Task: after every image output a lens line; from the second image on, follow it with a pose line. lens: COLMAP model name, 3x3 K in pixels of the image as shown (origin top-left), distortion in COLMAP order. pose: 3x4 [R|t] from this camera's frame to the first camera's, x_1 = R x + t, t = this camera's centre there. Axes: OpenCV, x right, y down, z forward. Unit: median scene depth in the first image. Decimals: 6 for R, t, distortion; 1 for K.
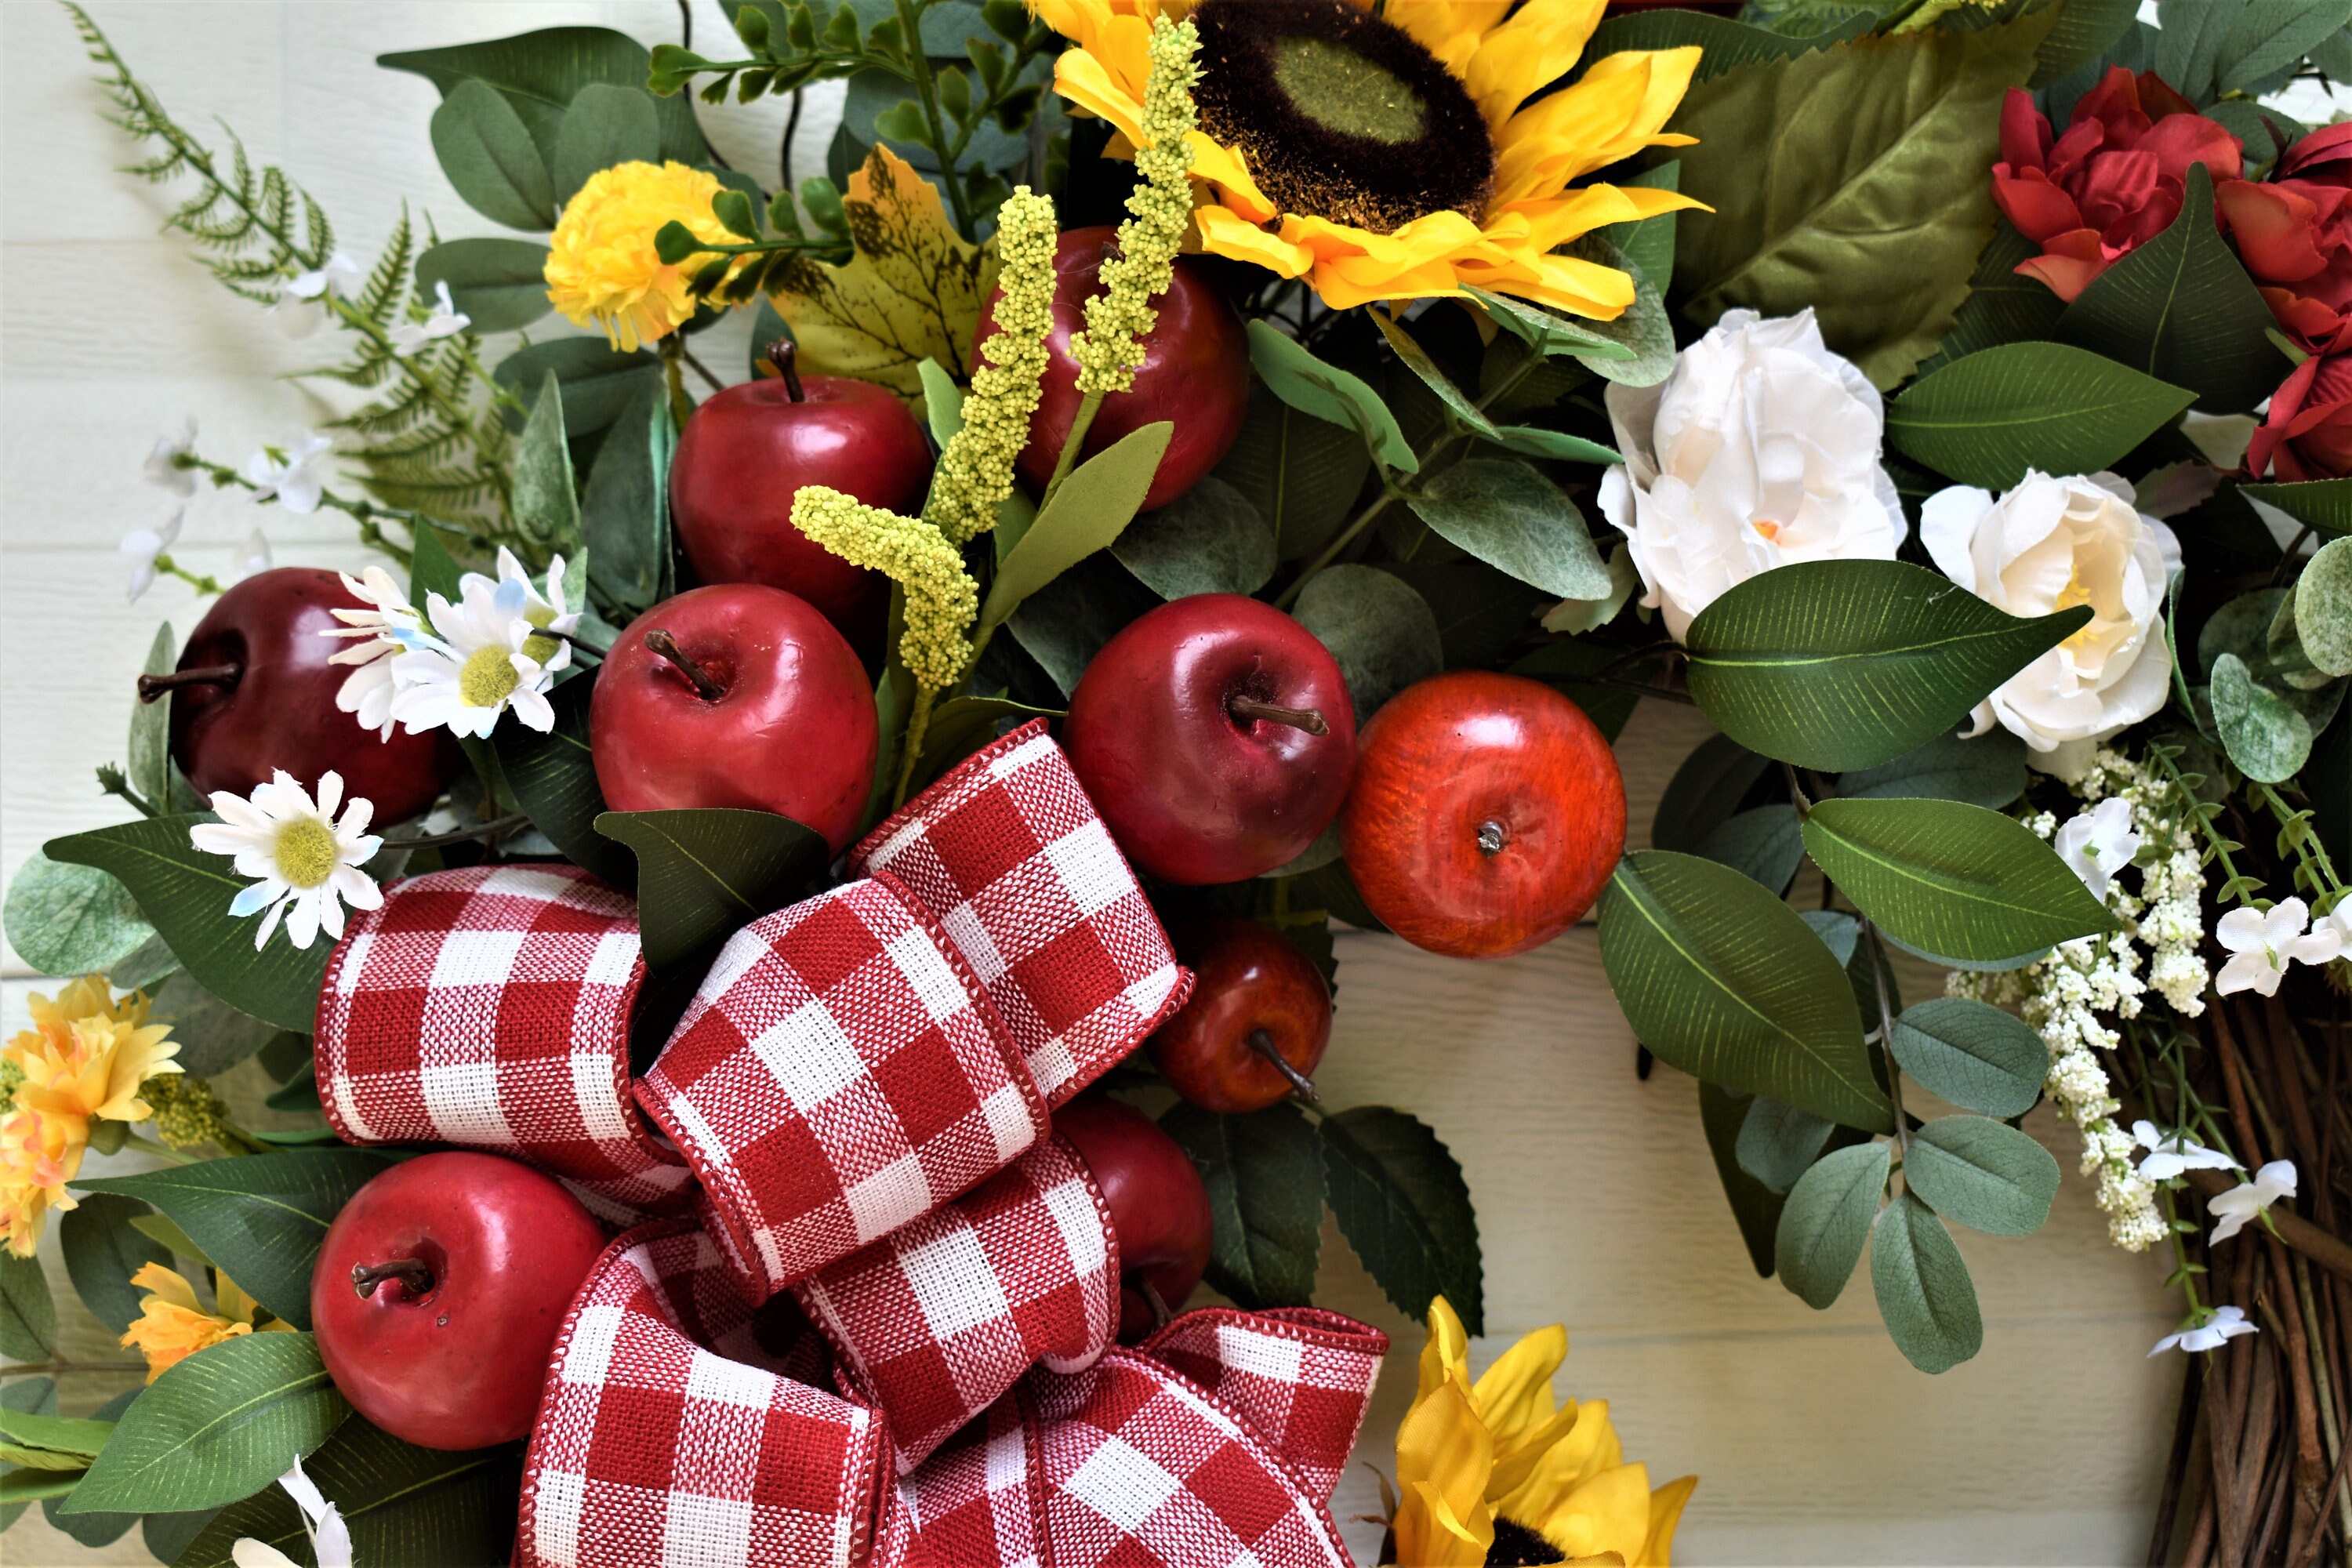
lens RADIAL K [[4503.3, 0, 1156.6], [0, 4503.3, 772.1], [0, 0, 1]] dist [0.013931, 0.000000]
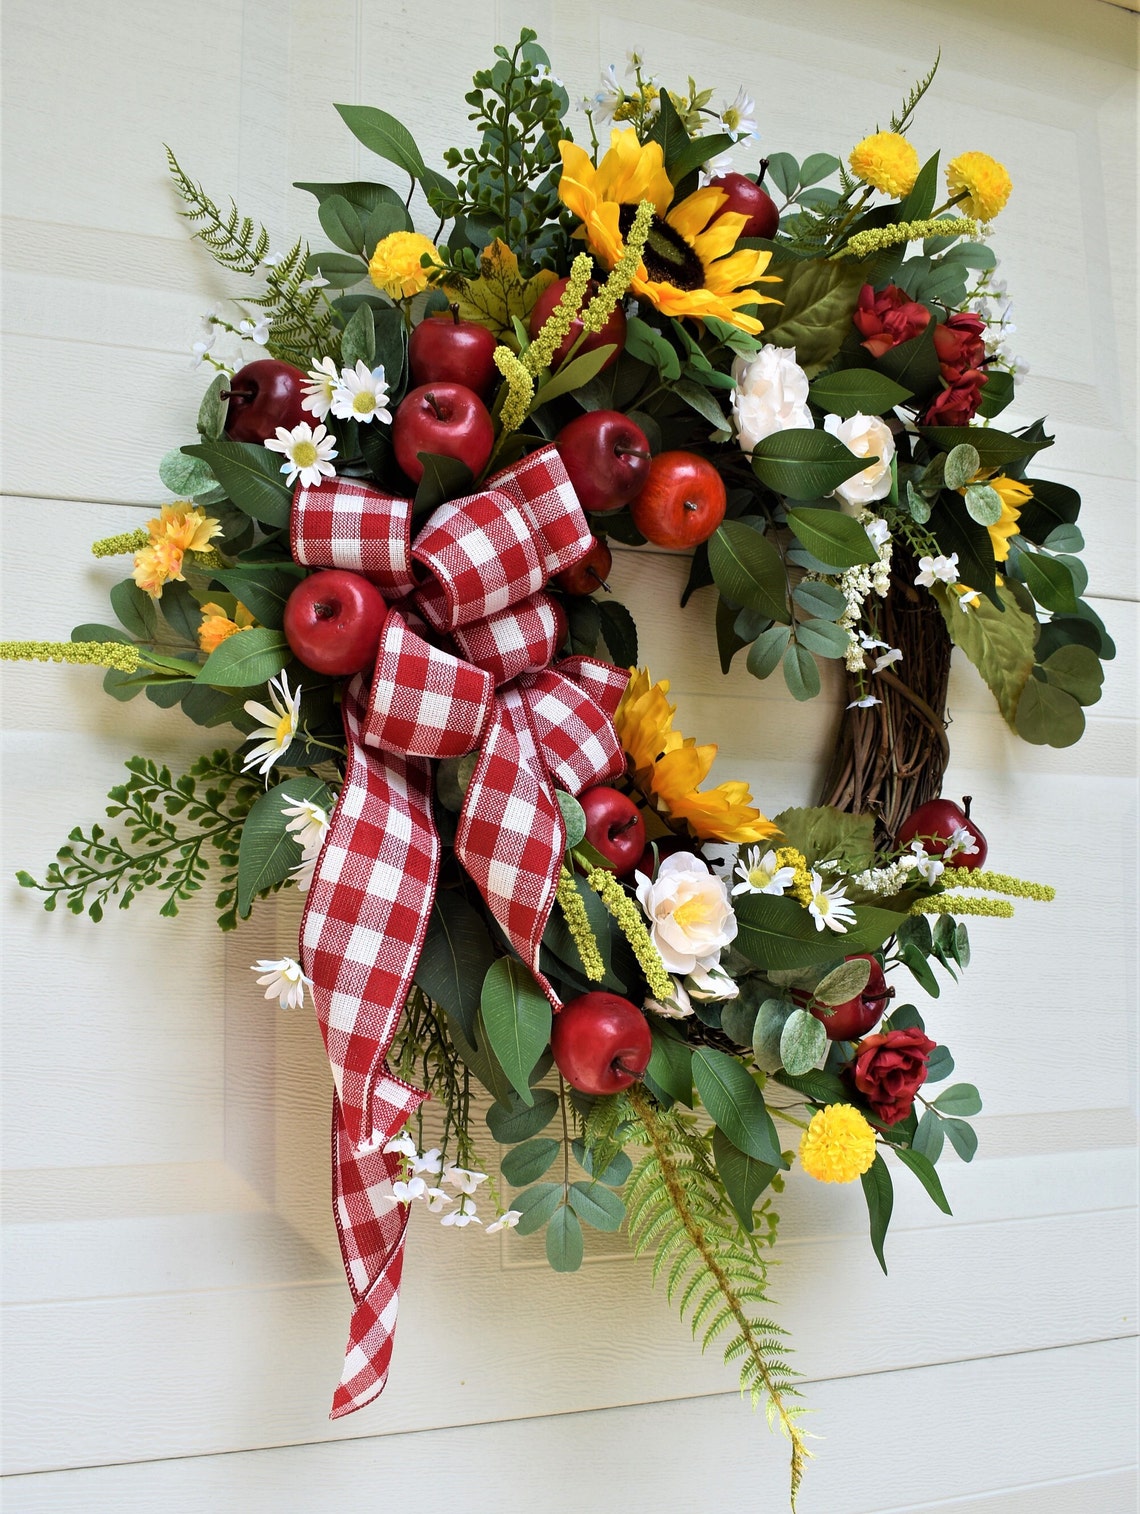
lens RADIAL K [[1589.9, 0, 627.3], [0, 1589.9, 819.8], [0, 0, 1]] dist [-0.090471, 0.000000]
pose [[0.958720, 0.070867, 0.275381, -0.235399], [-0.108370, 0.986417, 0.123437, 0.092864], [-0.262893, -0.148184, 0.953378, -0.013938]]
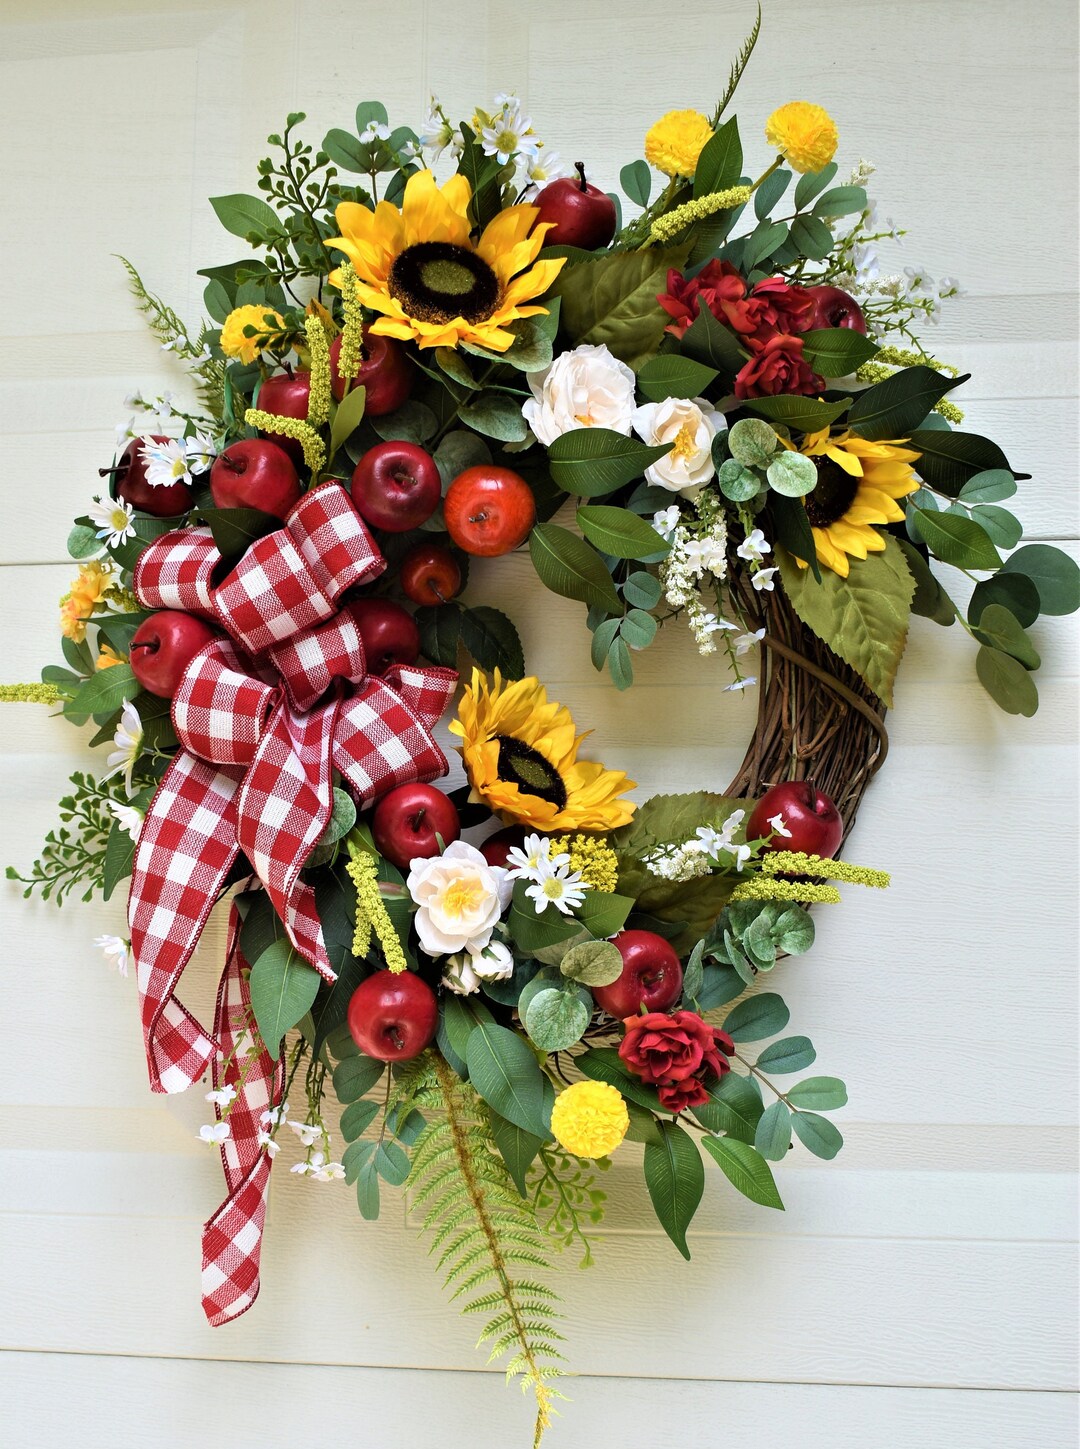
lens RADIAL K [[1919.5, 0, 506.2], [0, 1919.5, 822.7], [0, 0, 1]] dist [-0.053263, 0.000000]
pose [[0.964483, 0.044823, -0.260315, 0.449266], [-0.003432, 0.987541, 0.157325, 0.013950], [0.264124, -0.150844, 0.952620, -0.310648]]
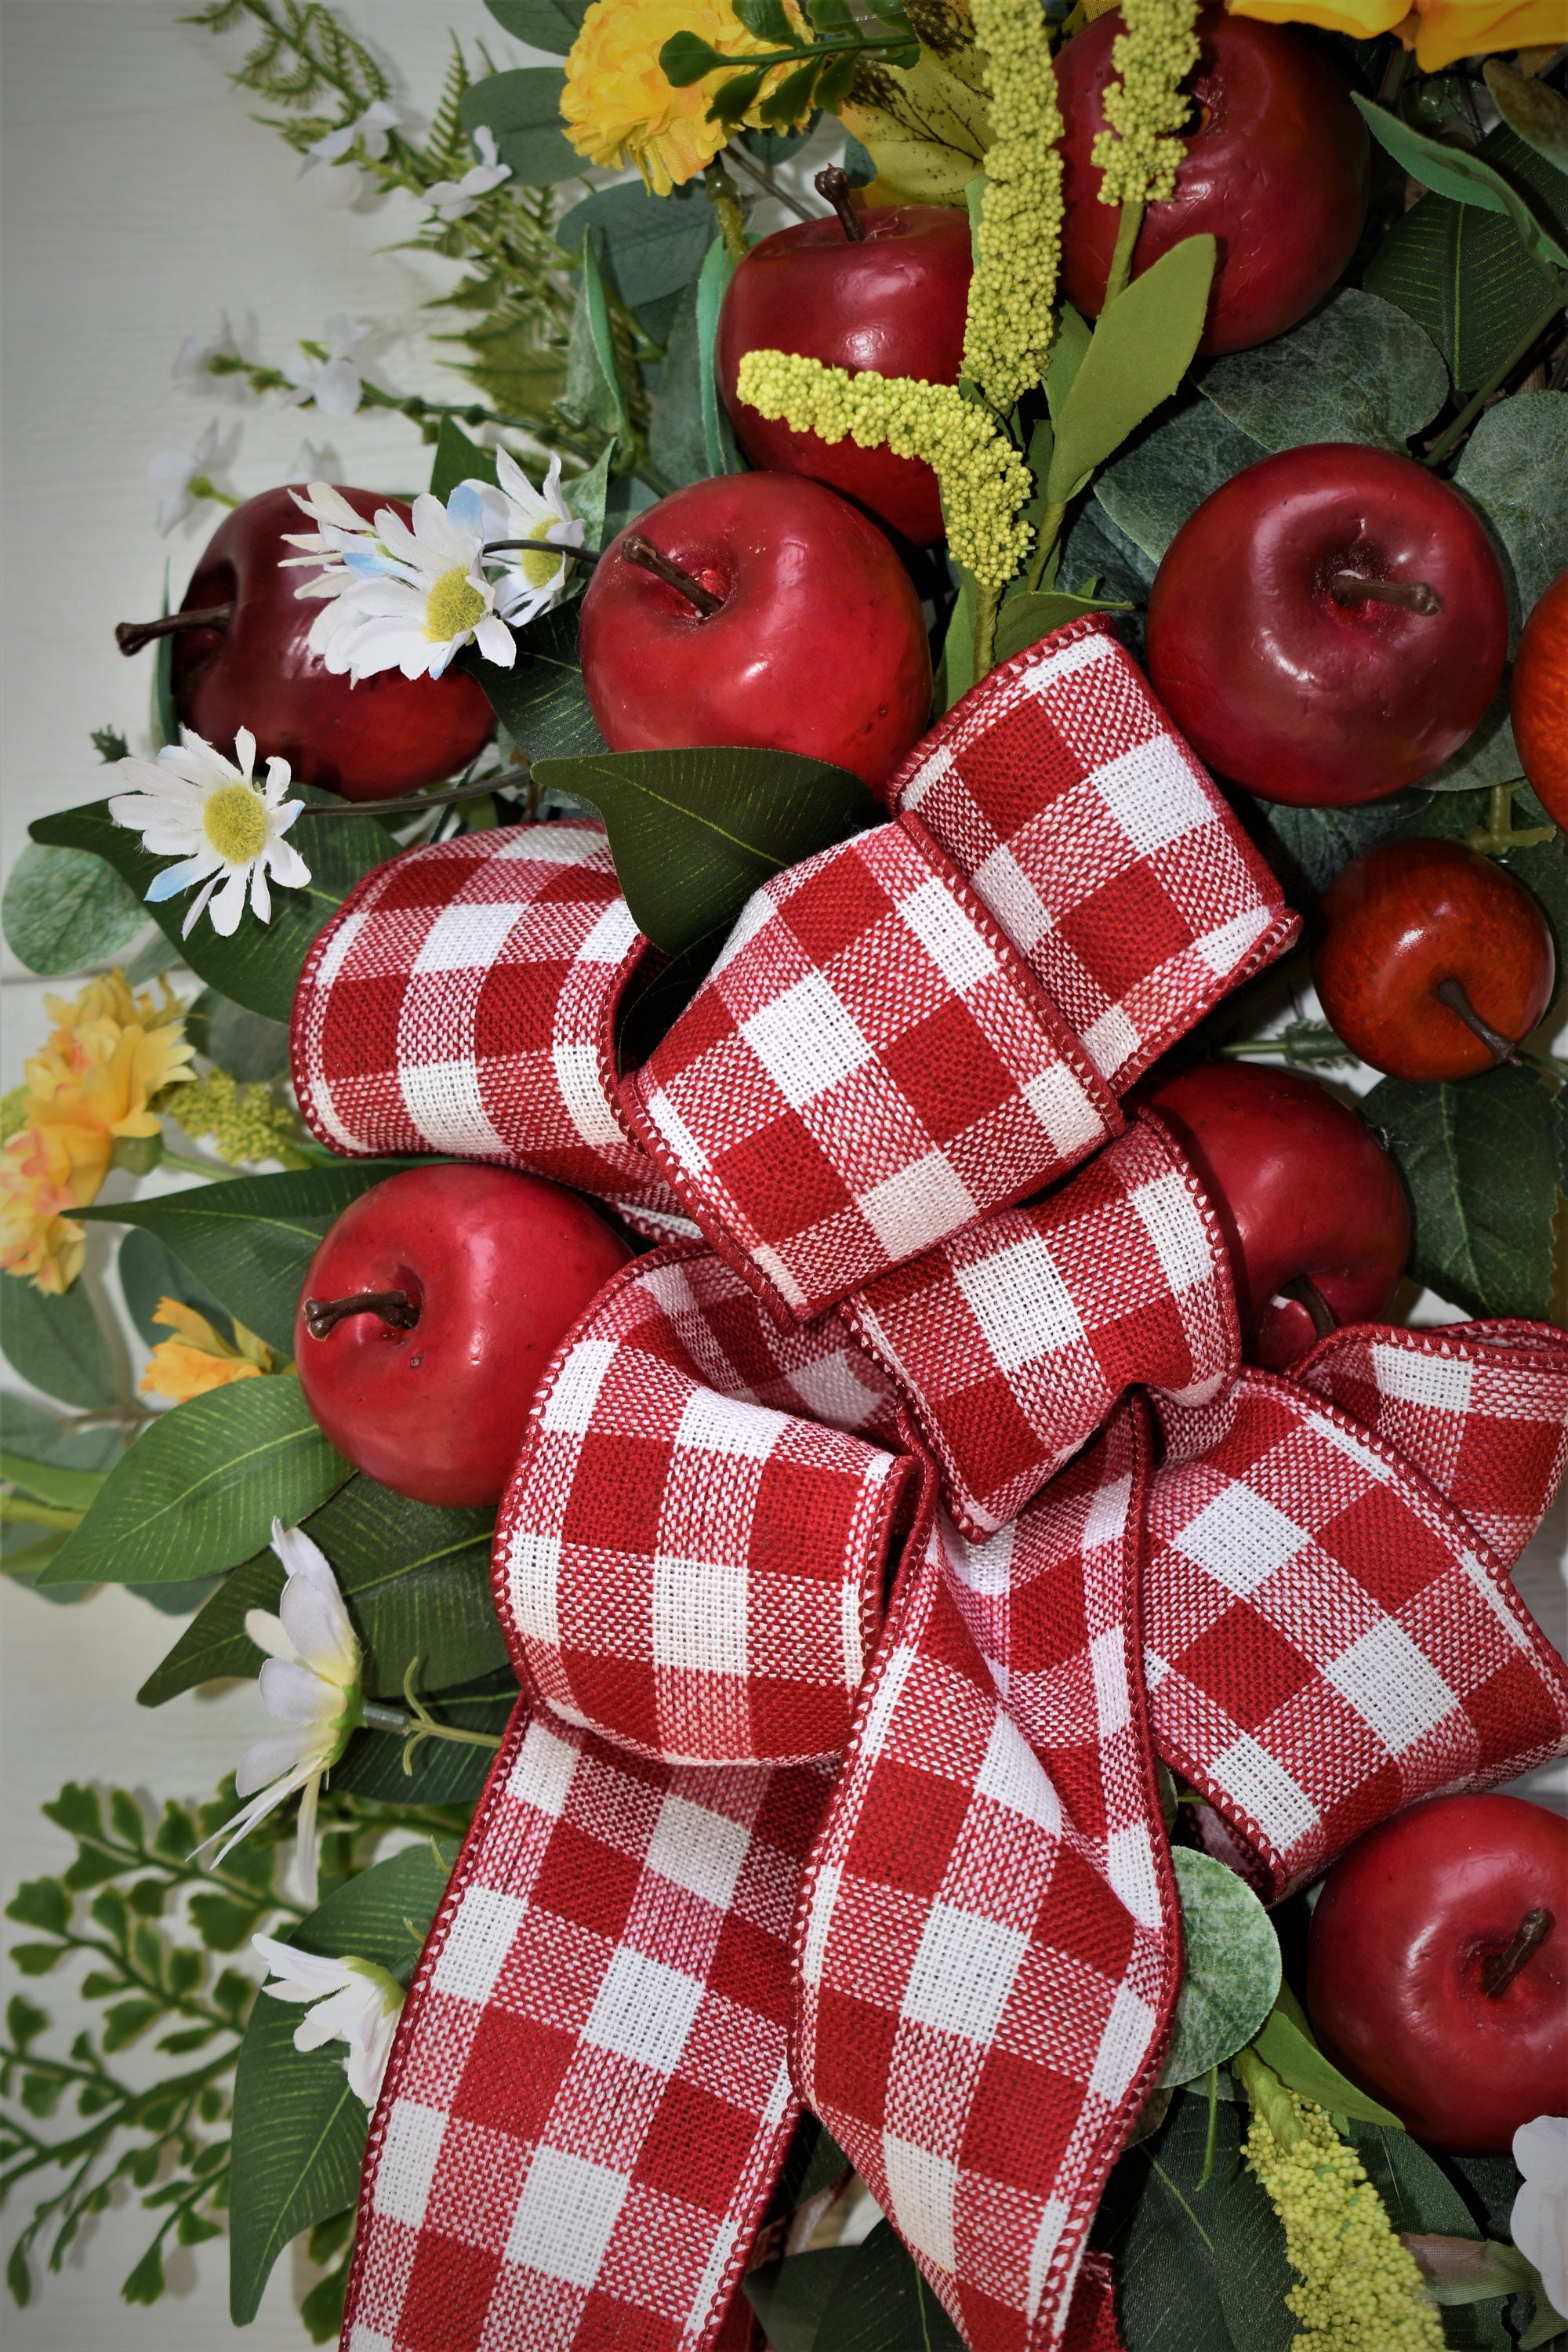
lens RADIAL K [[5296.3, 0, 787.7], [0, 5296.3, 1198.1], [0, 0, 1]] dist [0.069745, 0.000000]
pose [[0.958499, -0.028539, -0.283663, 0.184963], [0.057546, 0.993864, 0.094456, -0.000723], [0.279227, -0.106860, 0.954261, 0.053595]]
